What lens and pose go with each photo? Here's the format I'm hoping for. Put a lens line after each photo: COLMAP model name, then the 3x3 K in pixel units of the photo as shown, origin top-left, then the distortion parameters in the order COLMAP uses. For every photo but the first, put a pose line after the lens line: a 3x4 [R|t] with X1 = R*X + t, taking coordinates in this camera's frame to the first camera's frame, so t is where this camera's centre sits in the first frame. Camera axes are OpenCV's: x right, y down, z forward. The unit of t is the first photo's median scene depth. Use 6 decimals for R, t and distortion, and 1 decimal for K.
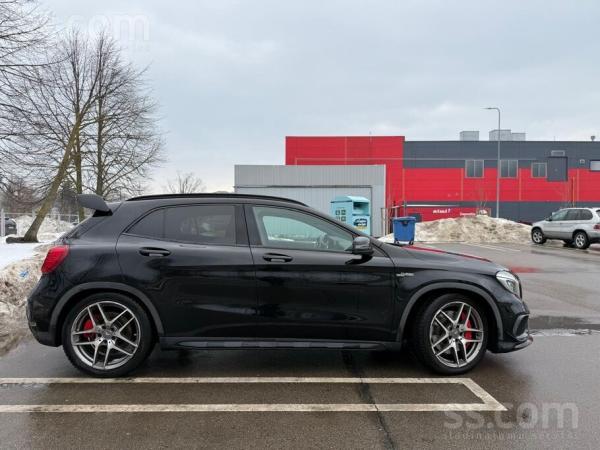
lens RADIAL K [[461.3, 0, 300.0], [0, 461.3, 225.0], [0, 0, 1]] dist [-0.003165, -0.002228]
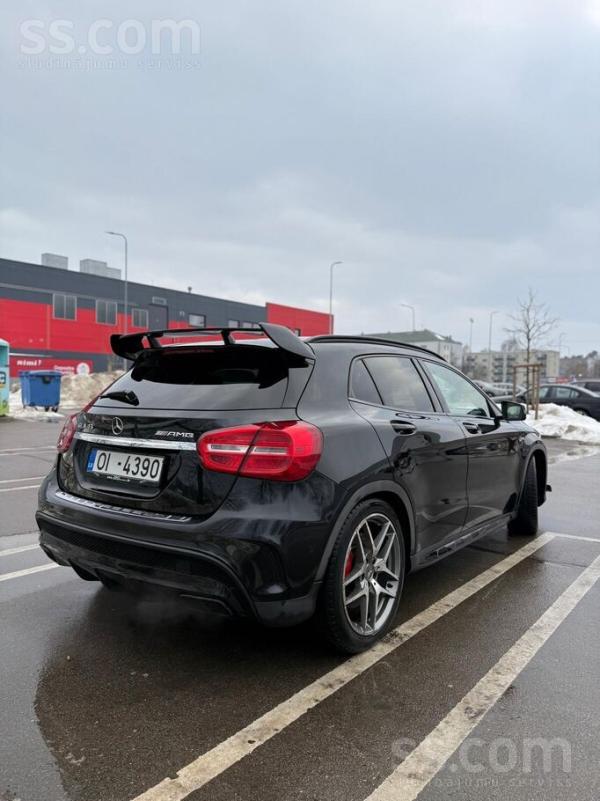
lens RADIAL K [[615.8, 0, 300.0], [0, 615.8, 400.5], [0, 0, 1]] dist [-0.003165, -0.002228]
pose [[0.582880, -0.002301, 0.812555, -0.271920], [-0.020502, 0.999636, 0.017538, 0.003053], [-0.812299, -0.026882, 0.582621, 0.156431]]
